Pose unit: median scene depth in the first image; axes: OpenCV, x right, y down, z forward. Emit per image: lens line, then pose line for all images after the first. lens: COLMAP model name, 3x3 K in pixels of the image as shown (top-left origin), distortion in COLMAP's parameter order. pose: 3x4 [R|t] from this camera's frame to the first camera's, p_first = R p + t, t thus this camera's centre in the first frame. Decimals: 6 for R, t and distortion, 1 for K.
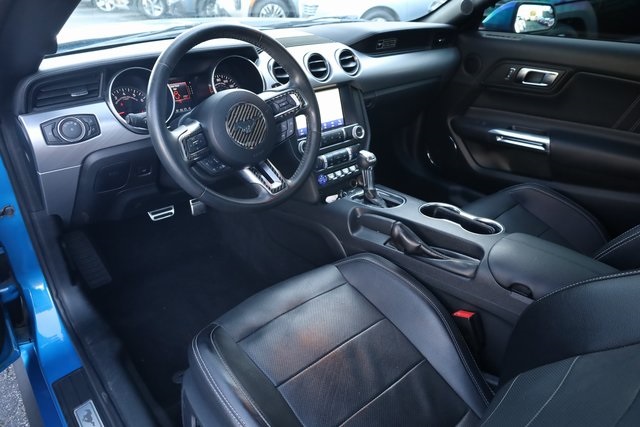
lens RADIAL K [[442.7, 0, 317.7], [0, 442.7, 211.0], [0, 0, 1]] dist [0.025948, -0.000659]
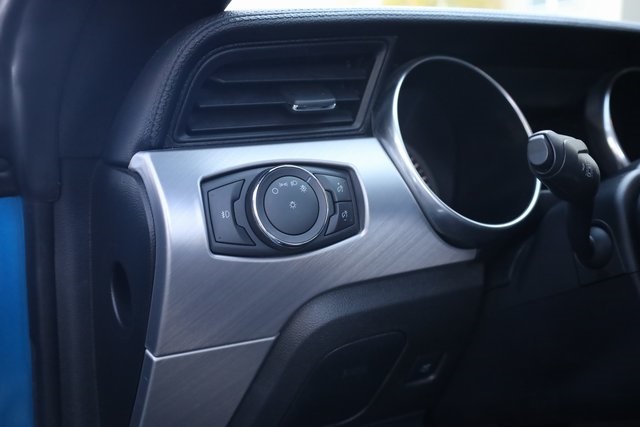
lens RADIAL K [[630.6, 0, 319.2], [0, 630.6, 215.8], [0, 0, 1]] dist [0.012633, 0.000000]
pose [[0.993291, 0.011693, -0.115049, -0.466581], [-0.051965, 0.933903, -0.353731, -0.032032], [0.103308, 0.357336, 0.928245, 0.600626]]
